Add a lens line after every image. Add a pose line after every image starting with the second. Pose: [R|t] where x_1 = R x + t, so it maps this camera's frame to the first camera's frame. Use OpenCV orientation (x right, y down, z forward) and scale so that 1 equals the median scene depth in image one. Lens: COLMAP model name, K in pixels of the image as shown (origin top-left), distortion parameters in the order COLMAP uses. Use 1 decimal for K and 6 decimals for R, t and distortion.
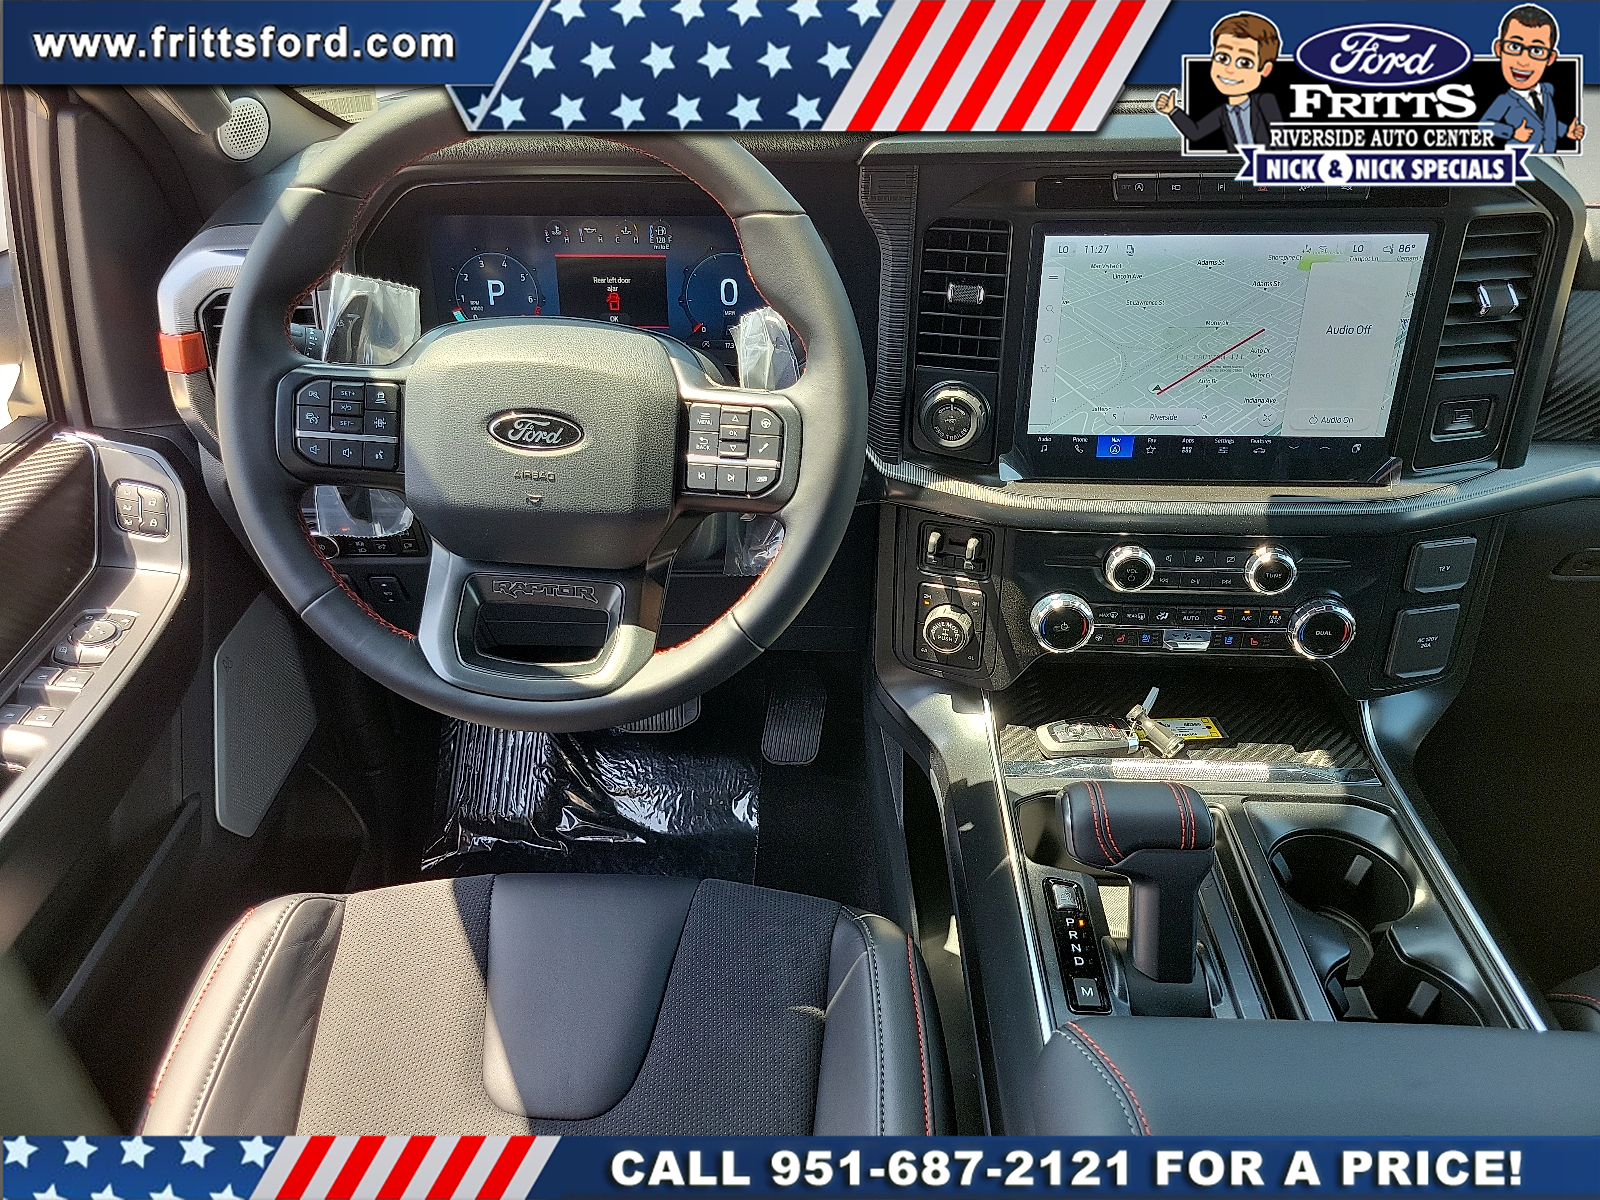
lens RADIAL K [[1201.4, 0, 786.7], [0, 1201.4, 605.5], [0, 0, 1]] dist [0.002286, -0.003629]
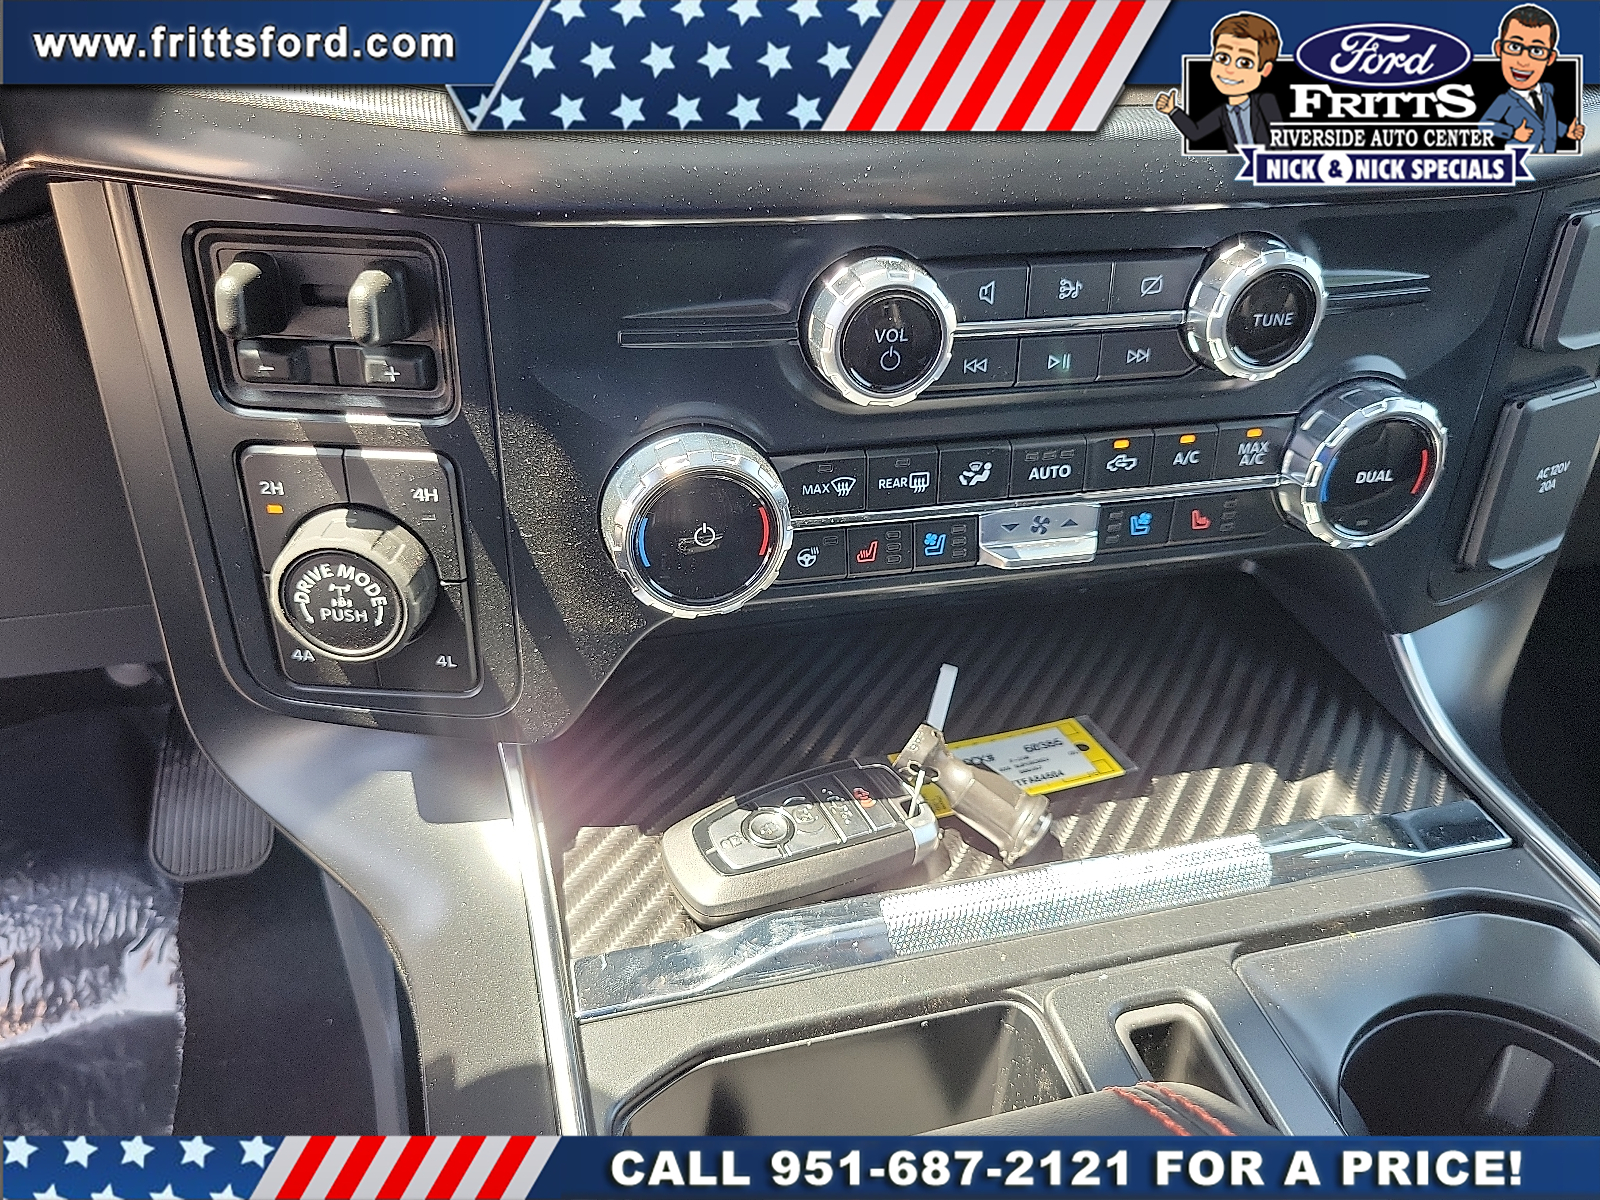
lens RADIAL K [[1341.2, 0, 792.7], [0, 1341.2, 611.4], [0, 0, 1]] dist [0.044279, -0.004984]
pose [[0.952210, -0.125704, 0.278377, 0.147771], [0.110459, 0.991423, 0.069853, 0.014998], [-0.284770, -0.035766, 0.957928, 0.634384]]
